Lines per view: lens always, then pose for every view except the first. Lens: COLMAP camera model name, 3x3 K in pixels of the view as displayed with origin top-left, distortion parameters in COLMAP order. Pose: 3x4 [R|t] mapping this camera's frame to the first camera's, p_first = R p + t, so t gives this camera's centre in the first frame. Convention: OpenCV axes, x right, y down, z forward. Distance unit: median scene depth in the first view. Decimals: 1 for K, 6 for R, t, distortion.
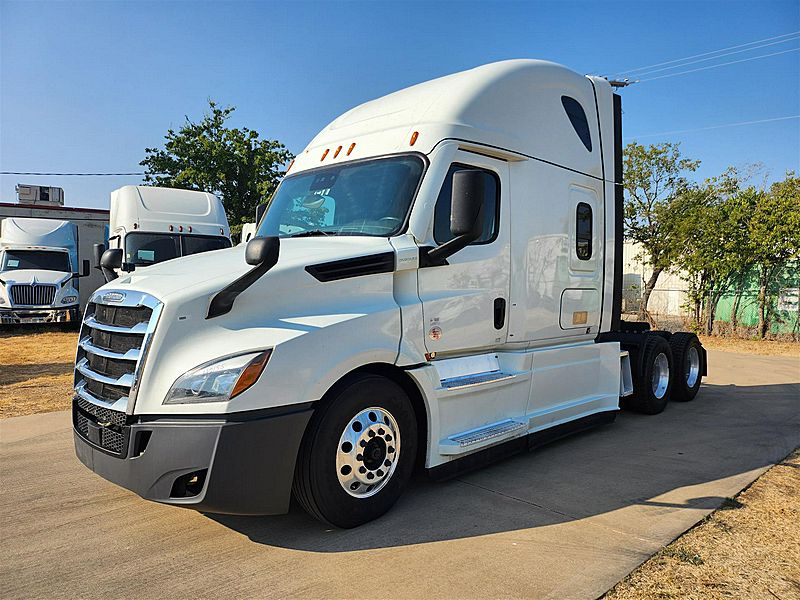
lens RADIAL K [[574.1, 0, 407.0], [0, 574.1, 307.4], [0, 0, 1]] dist [0.018932, -0.004551]
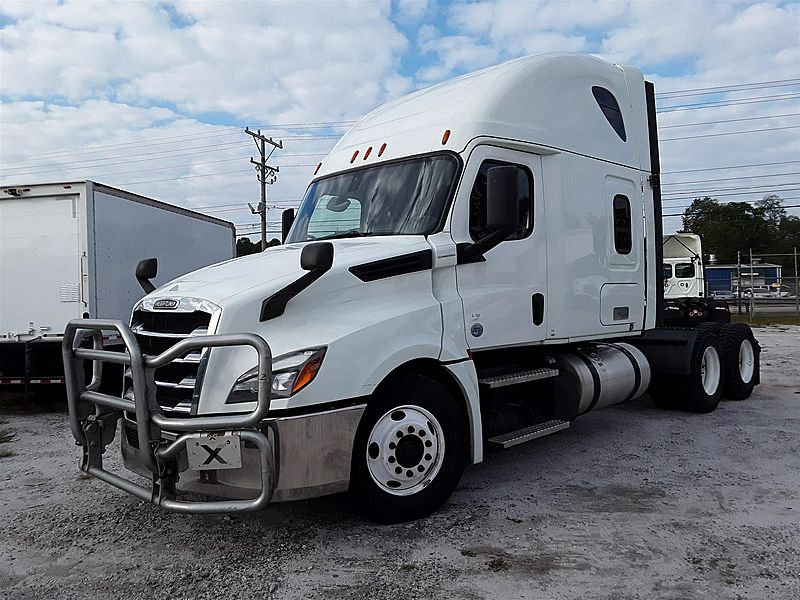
lens RADIAL K [[642.5, 0, 398.6], [0, 642.5, 296.3], [0, 0, 1]] dist [0.021921, -0.034281]
pose [[0.998598, -0.039937, -0.034754, -0.045787], [0.038914, 0.998803, -0.029626, 0.015159], [0.035895, 0.028232, 0.998957, -0.129867]]
